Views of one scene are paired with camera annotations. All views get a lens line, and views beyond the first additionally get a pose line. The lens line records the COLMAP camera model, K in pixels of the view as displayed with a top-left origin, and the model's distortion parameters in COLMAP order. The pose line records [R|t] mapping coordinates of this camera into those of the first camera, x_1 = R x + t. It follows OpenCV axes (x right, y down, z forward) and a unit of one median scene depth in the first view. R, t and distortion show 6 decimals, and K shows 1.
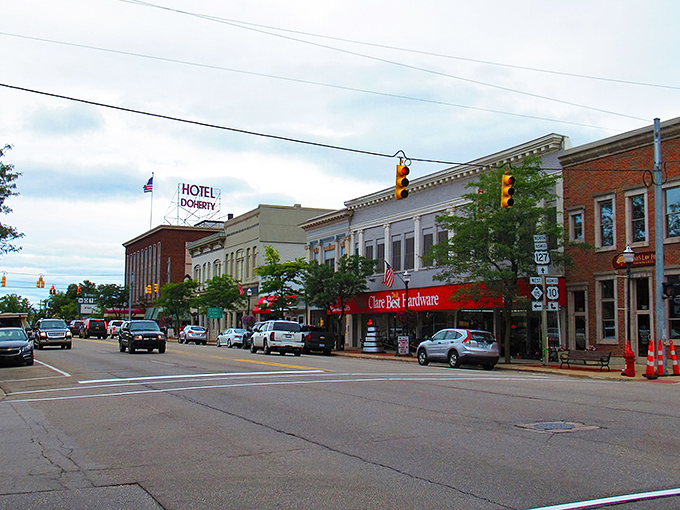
lens RADIAL K [[872.8, 0, 340.0], [0, 872.8, 255.0], [0, 0, 1]] dist [-0.009166, -0.013916]
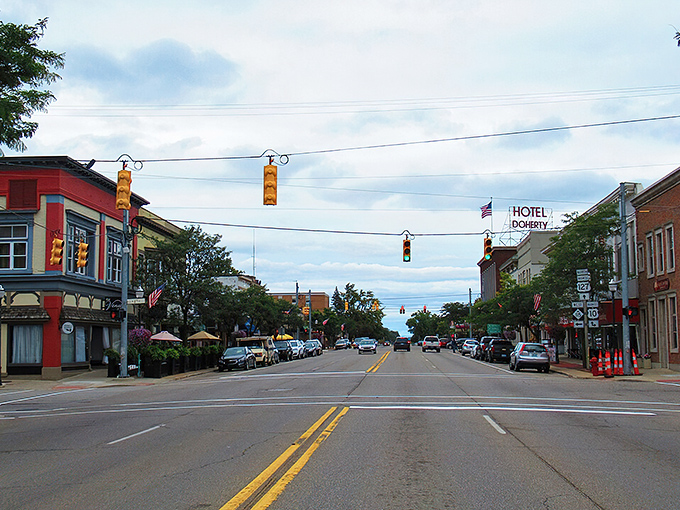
lens RADIAL K [[920.7, 0, 340.0], [0, 920.7, 255.0], [0, 0, 1]] dist [0.003904, 0.004165]
pose [[0.887583, -0.059967, -0.456727, 0.473044], [0.056057, 0.998182, -0.022120, -0.030249], [0.457223, -0.005970, 0.889332, -0.344746]]
